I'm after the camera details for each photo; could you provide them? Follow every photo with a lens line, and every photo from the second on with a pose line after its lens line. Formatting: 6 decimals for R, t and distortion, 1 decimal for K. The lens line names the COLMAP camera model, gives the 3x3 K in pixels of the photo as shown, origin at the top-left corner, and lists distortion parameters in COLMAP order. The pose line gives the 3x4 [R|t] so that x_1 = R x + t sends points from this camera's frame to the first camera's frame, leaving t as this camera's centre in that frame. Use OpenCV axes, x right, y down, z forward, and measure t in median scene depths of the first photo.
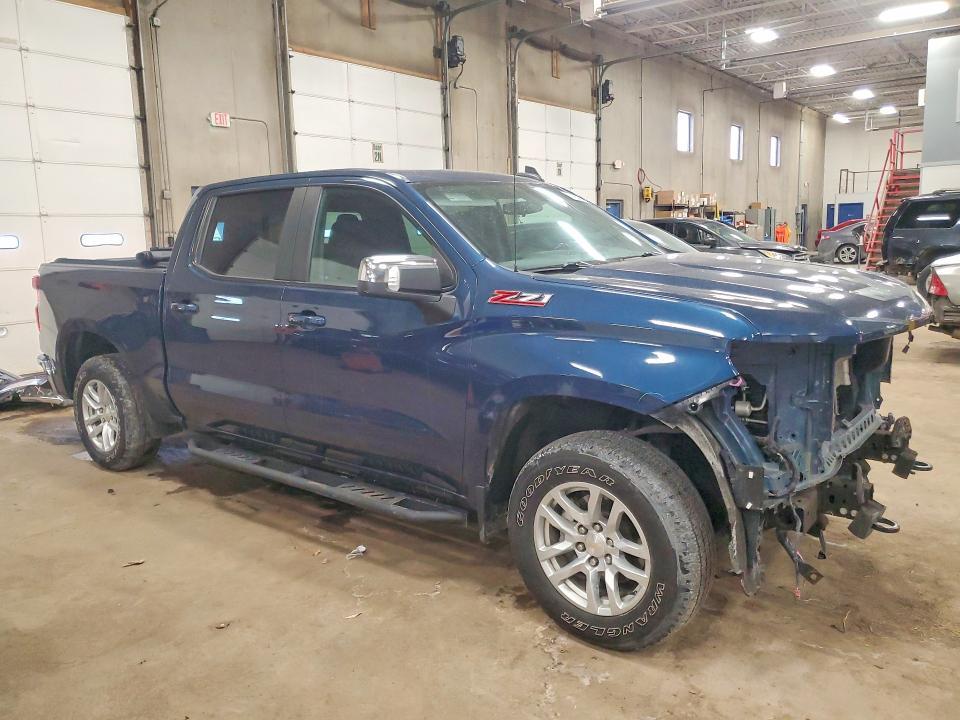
lens RADIAL K [[743.0, 0, 477.7], [0, 743.0, 336.6], [0, 0, 1]] dist [0.024451, 0.002721]
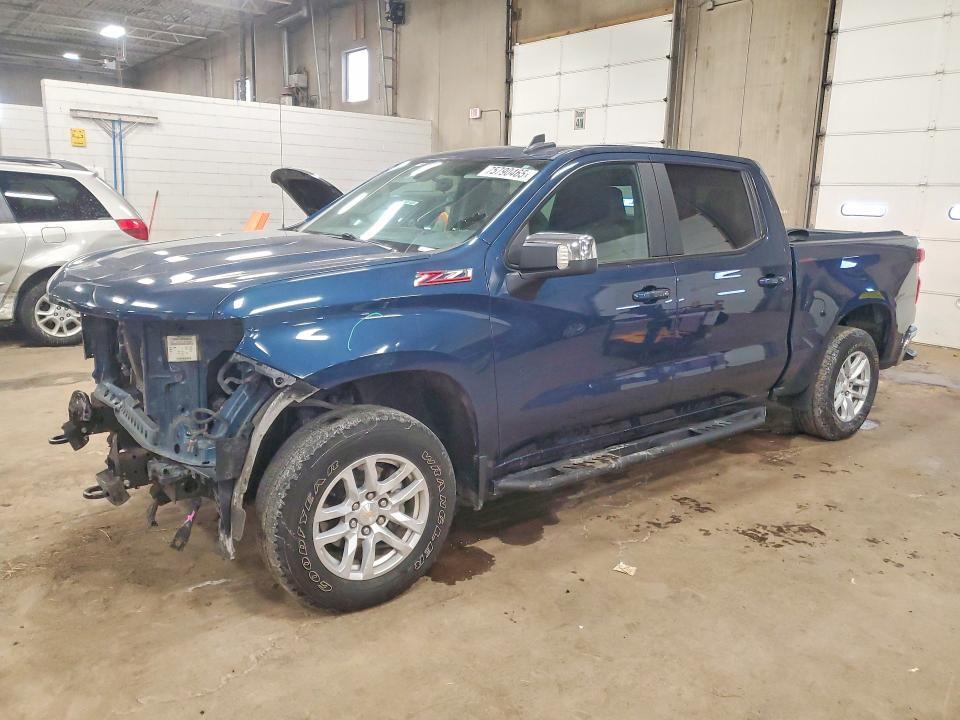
lens RADIAL K [[753.8, 0, 480.0], [0, 753.8, 360.0], [0, 0, 1]] dist [0.003587, 0.003364]
pose [[-0.248667, 0.226815, -0.941658, 1.035886], [-0.157646, 0.949755, 0.270395, -0.216963], [0.955674, 0.215687, -0.200416, 1.289901]]
